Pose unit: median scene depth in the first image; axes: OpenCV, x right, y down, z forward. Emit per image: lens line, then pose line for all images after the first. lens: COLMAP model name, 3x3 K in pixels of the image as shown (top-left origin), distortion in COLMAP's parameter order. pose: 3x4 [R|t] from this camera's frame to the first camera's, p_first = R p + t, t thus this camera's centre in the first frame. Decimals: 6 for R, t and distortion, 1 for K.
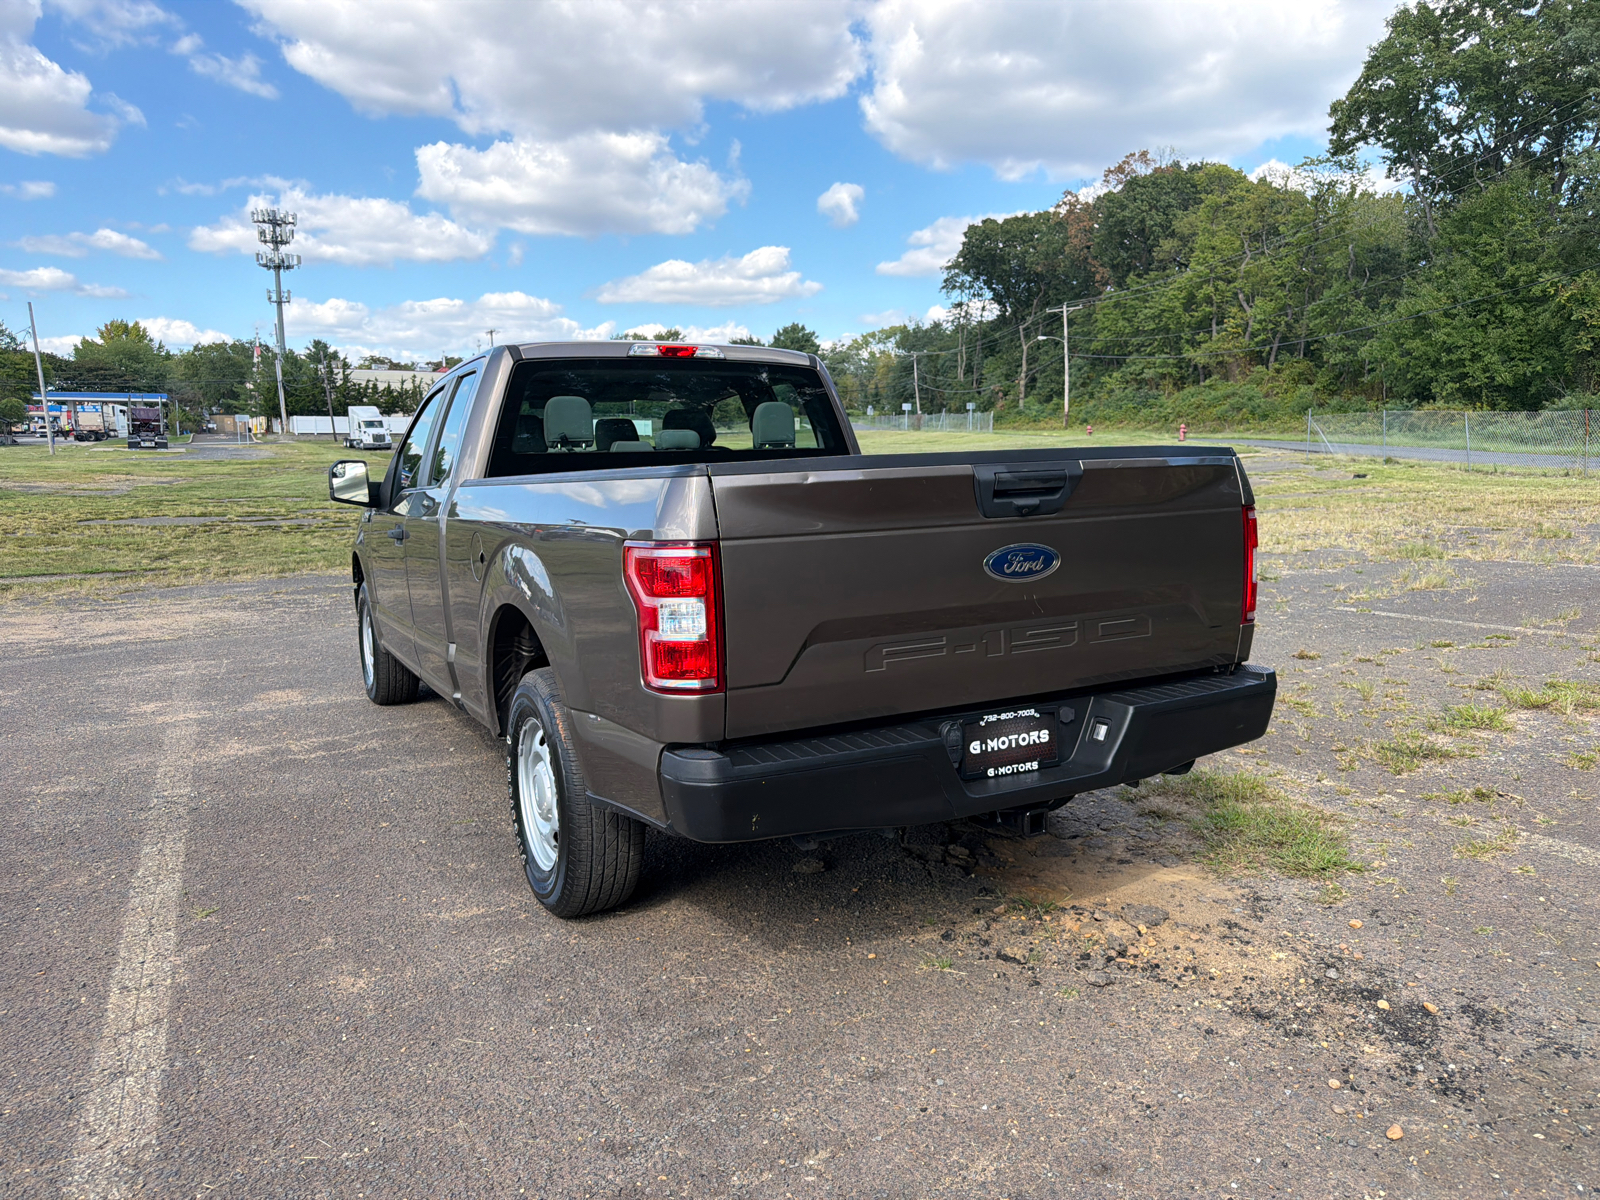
lens RADIAL K [[1117.2, 0, 800.4], [0, 1117.2, 645.3], [0, 0, 1]] dist [0.044526, -0.064688]
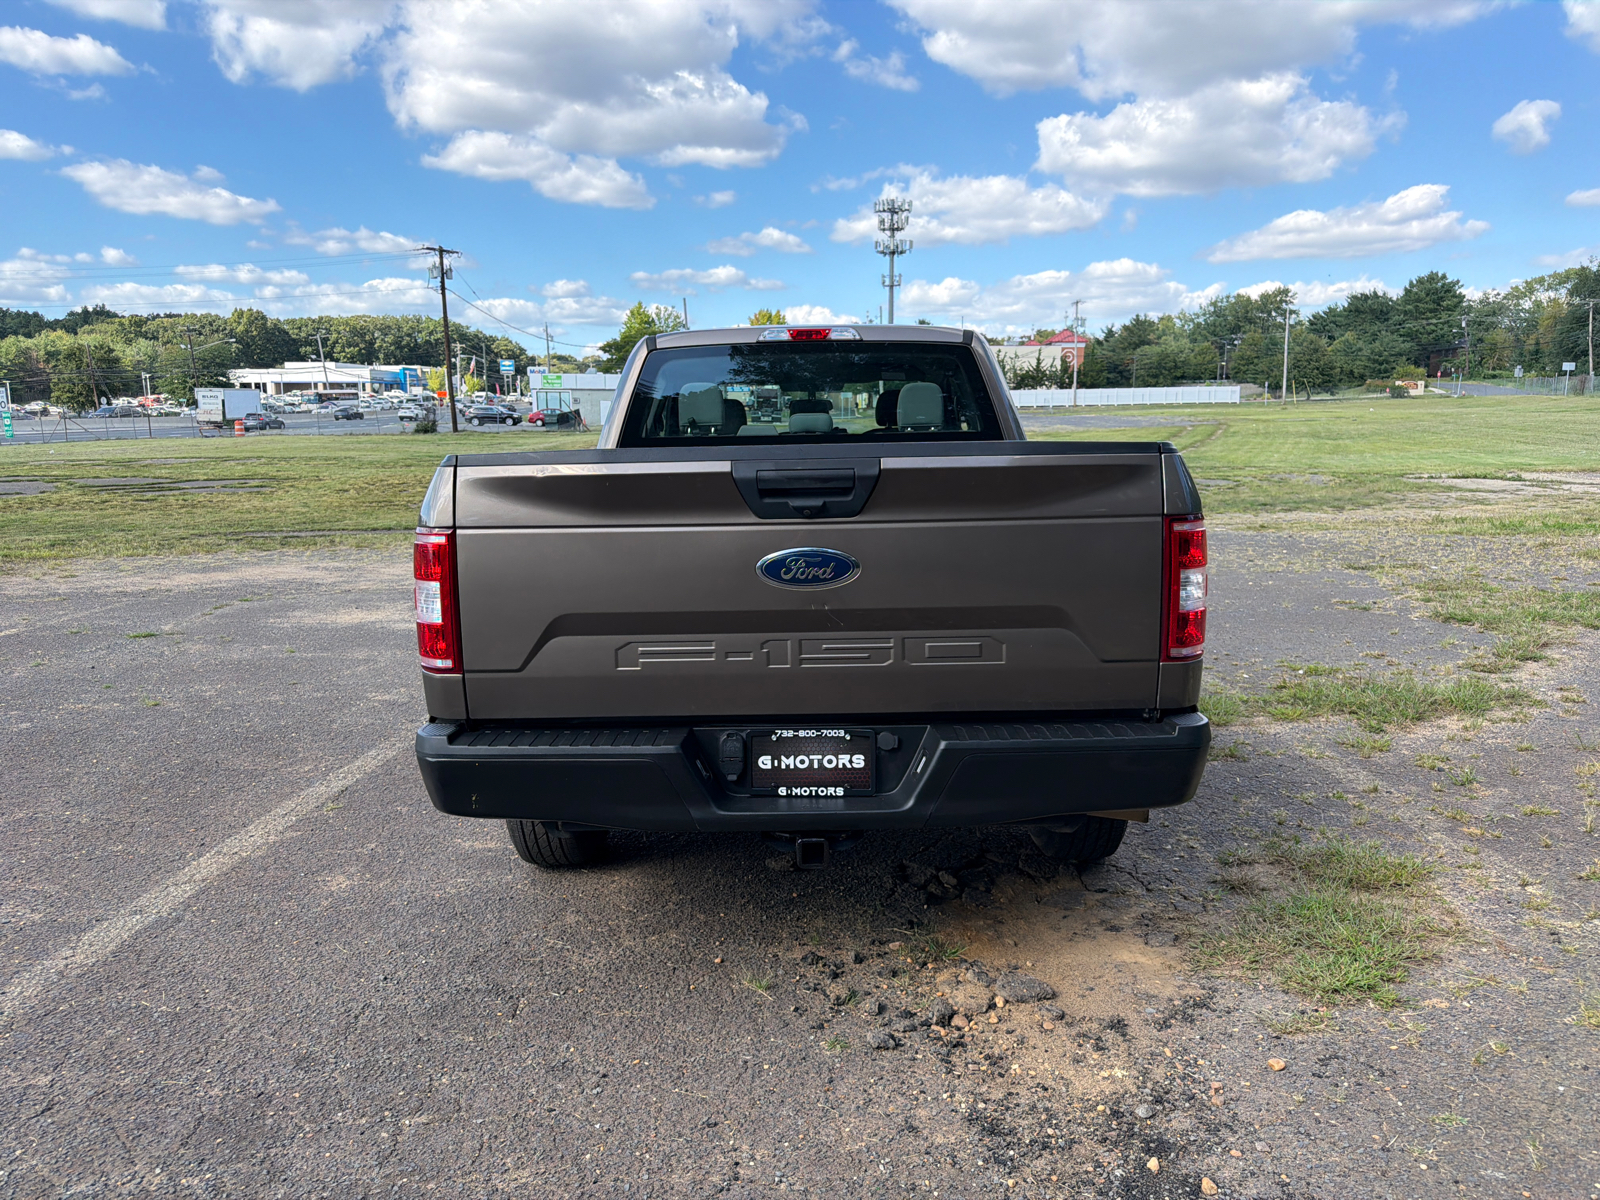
lens RADIAL K [[1115.4, 0, 799.0], [0, 1115.4, 650.7], [0, 0, 1]] dist [0.050444, -0.061960]
pose [[0.873759, 0.096554, -0.476679, 0.031920], [-0.082369, 0.995315, 0.050623, -0.002648], [0.479334, -0.004969, 0.877619, 0.010048]]
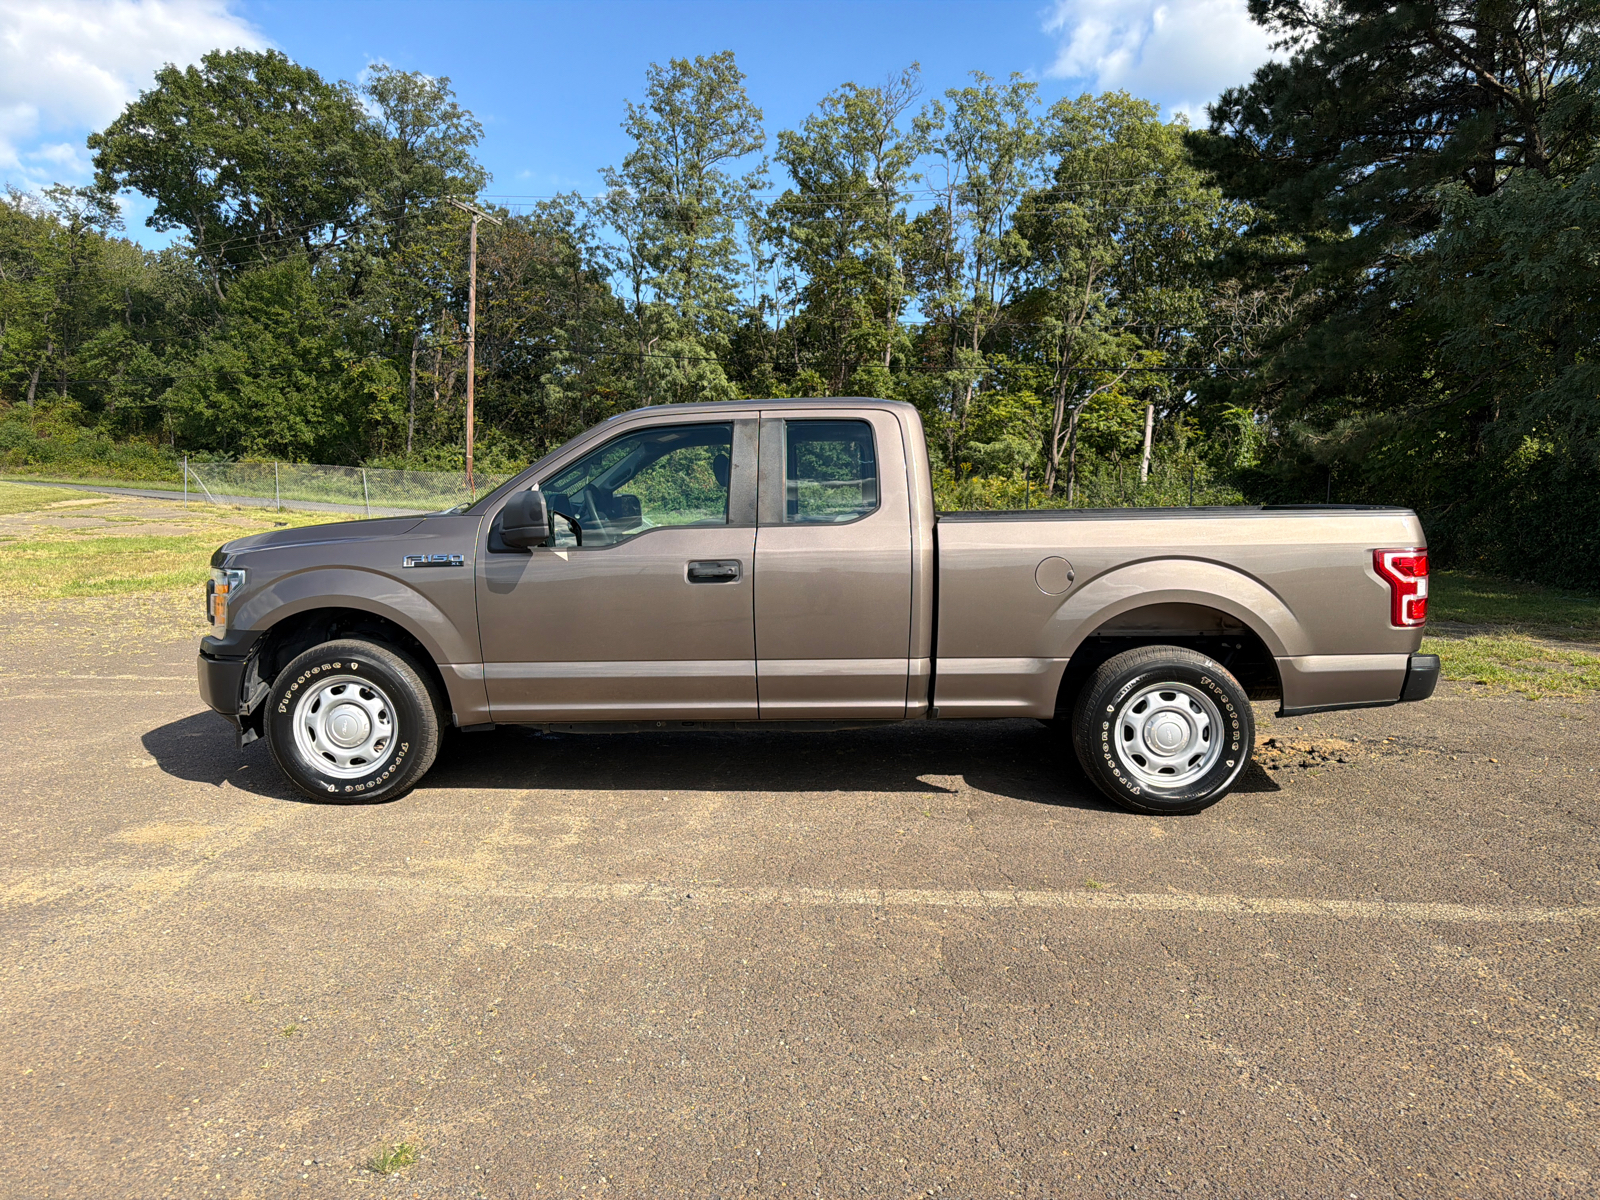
lens RADIAL K [[1115.4, 0, 799.0], [0, 1115.4, 650.7], [0, 0, 1]] dist [0.050444, -0.061960]
pose [[0.499616, -0.084488, 0.862117, -0.104078], [0.117802, 0.992613, 0.029008, -0.004342], [-0.858200, 0.087067, 0.505878, 0.041341]]
